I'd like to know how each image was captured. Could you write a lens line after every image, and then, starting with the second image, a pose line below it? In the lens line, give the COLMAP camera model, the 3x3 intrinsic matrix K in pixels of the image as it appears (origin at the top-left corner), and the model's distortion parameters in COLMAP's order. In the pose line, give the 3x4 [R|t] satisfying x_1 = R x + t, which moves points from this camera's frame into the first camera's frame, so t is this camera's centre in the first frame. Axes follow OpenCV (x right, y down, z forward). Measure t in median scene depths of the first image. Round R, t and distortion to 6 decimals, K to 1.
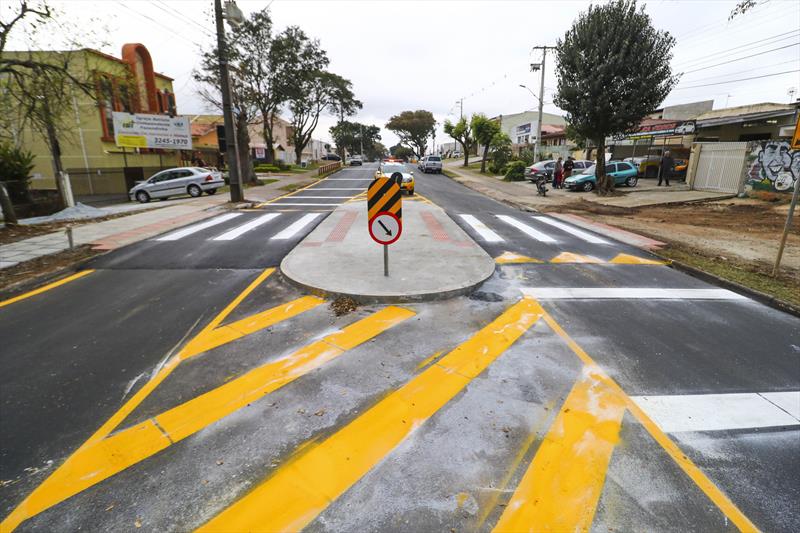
lens RADIAL K [[411.4, 0, 400.0], [0, 411.4, 266.5], [0, 0, 1]] dist [0.001842, 0.000099]
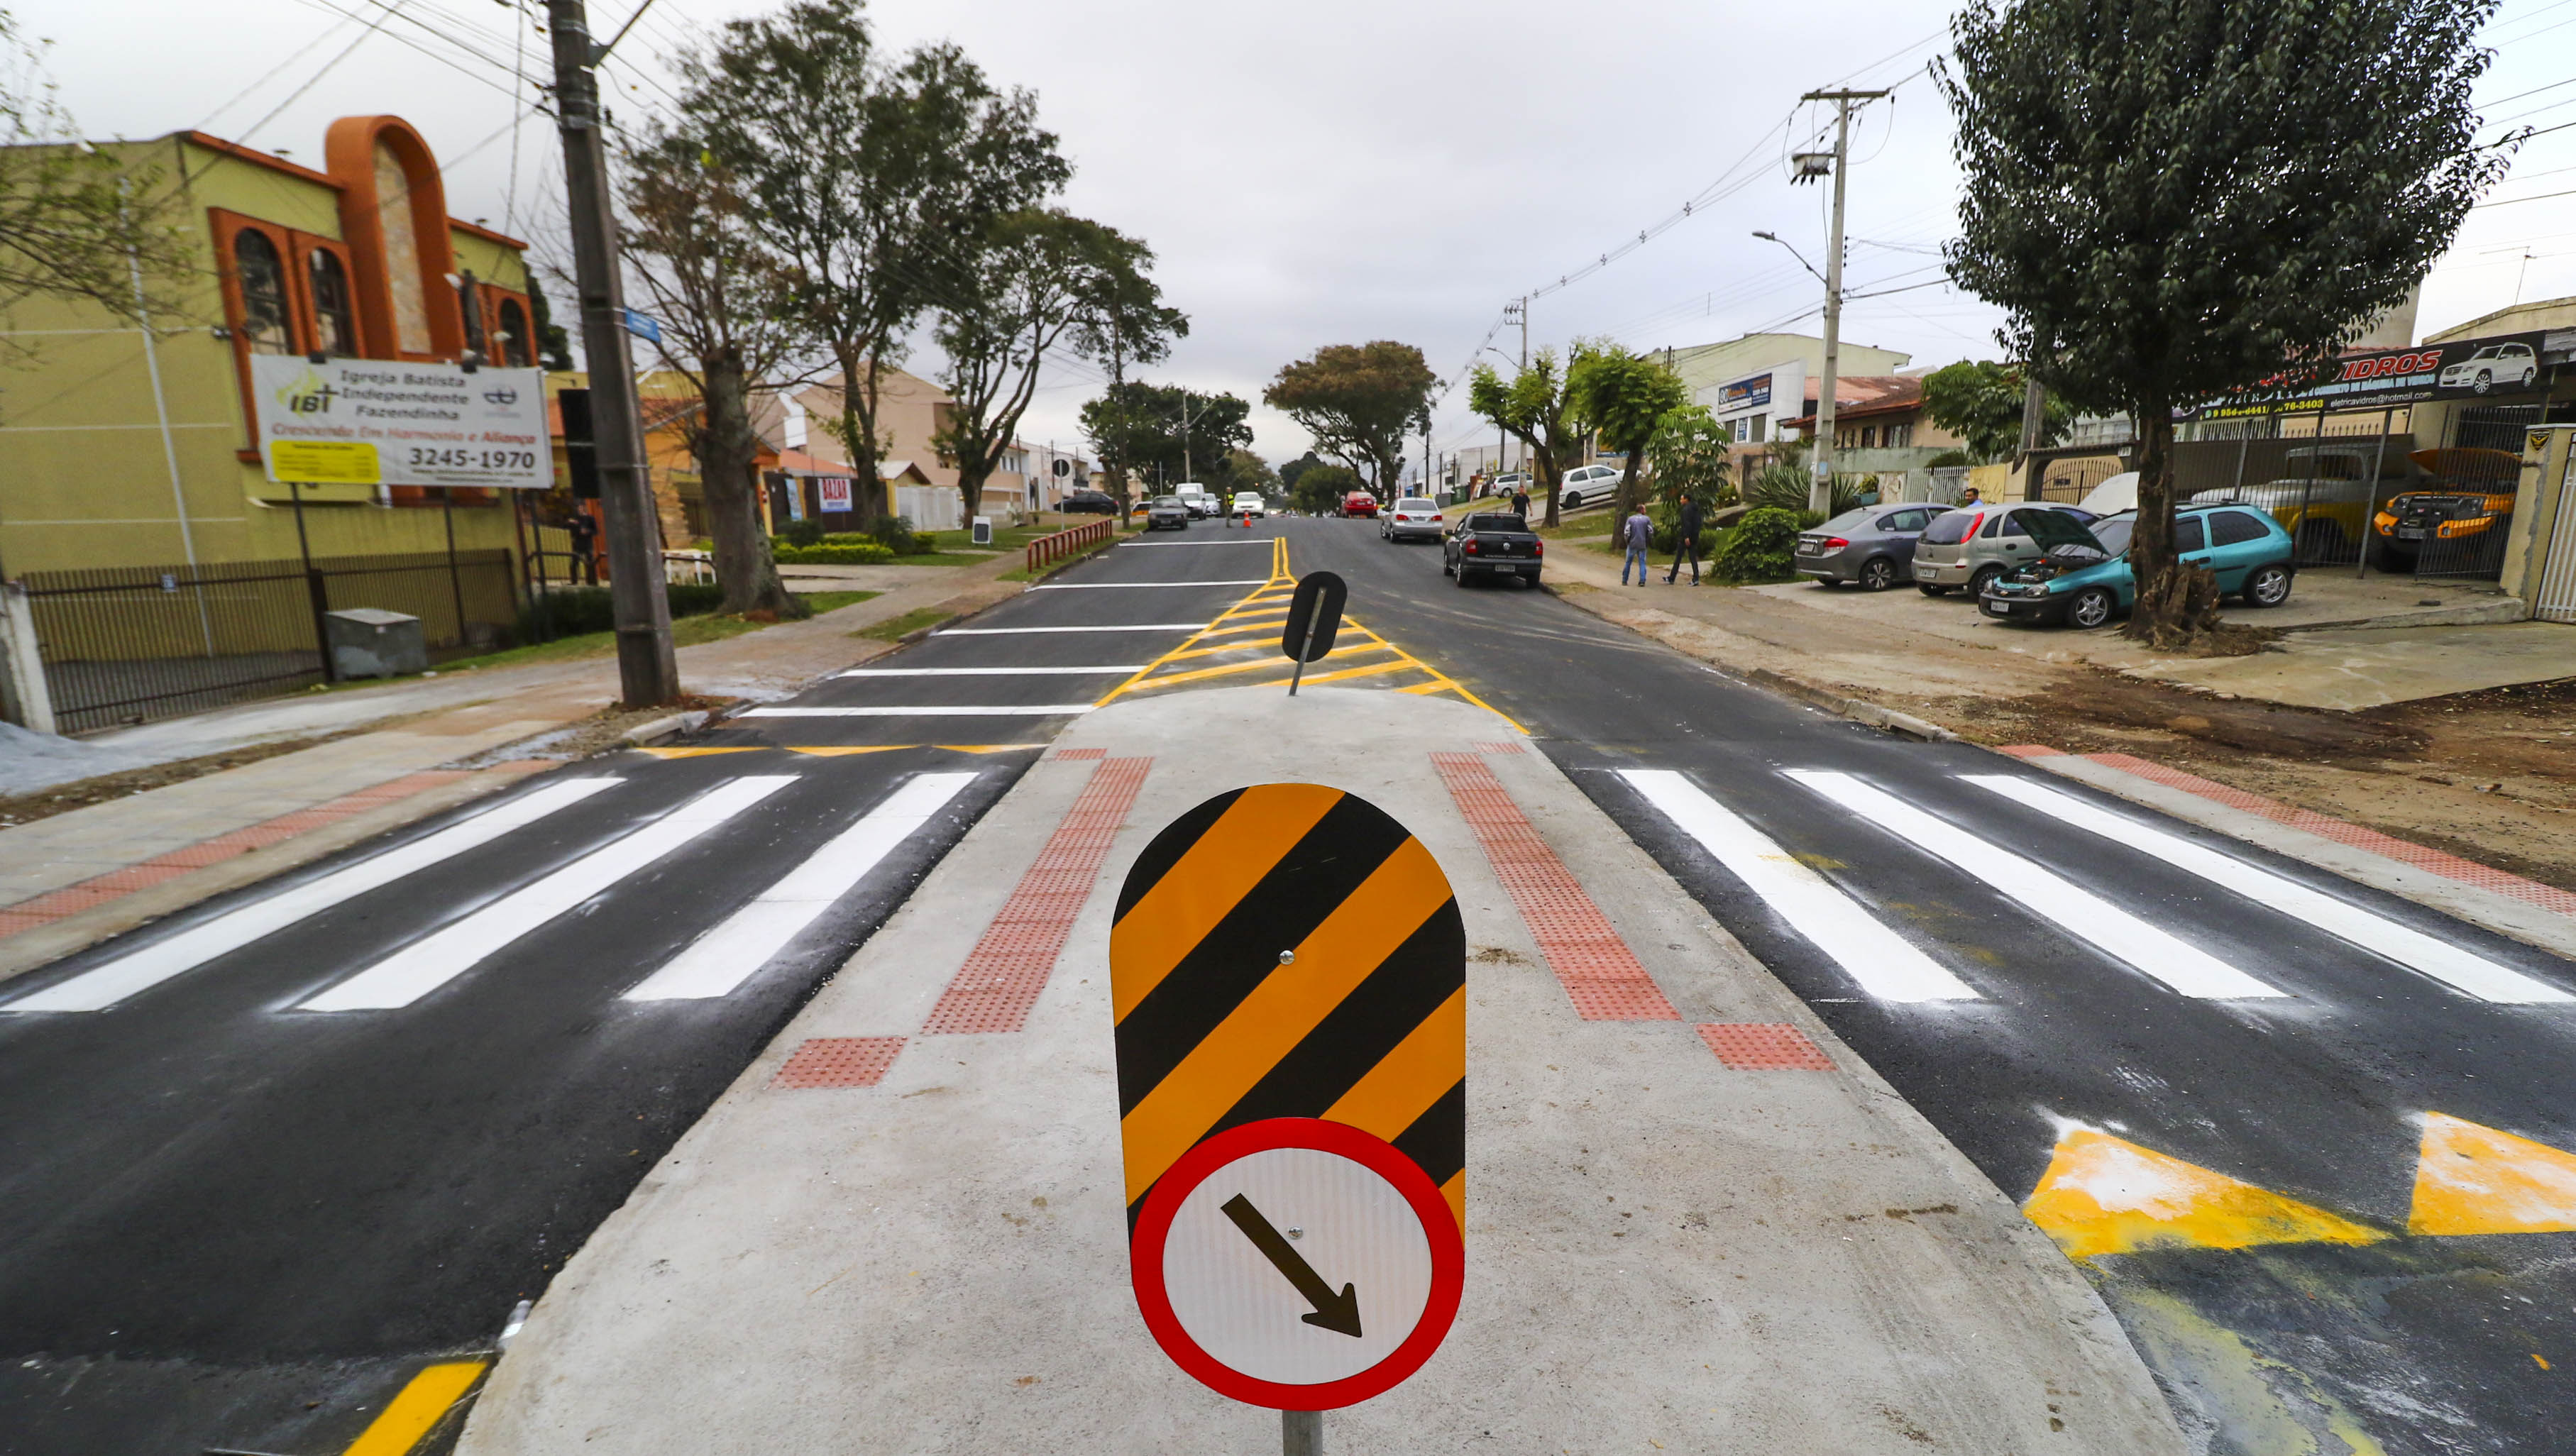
lens RADIAL K [[1269.3, 0, 1277.7], [0, 1269.3, 800.0], [0, 0, 1]] dist [-0.002401, -0.001143]
pose [[0.999525, -0.011010, -0.028771, -0.006376], [0.010311, 0.999650, -0.024345, -0.041535], [0.029029, 0.024037, 0.999290, 0.143349]]
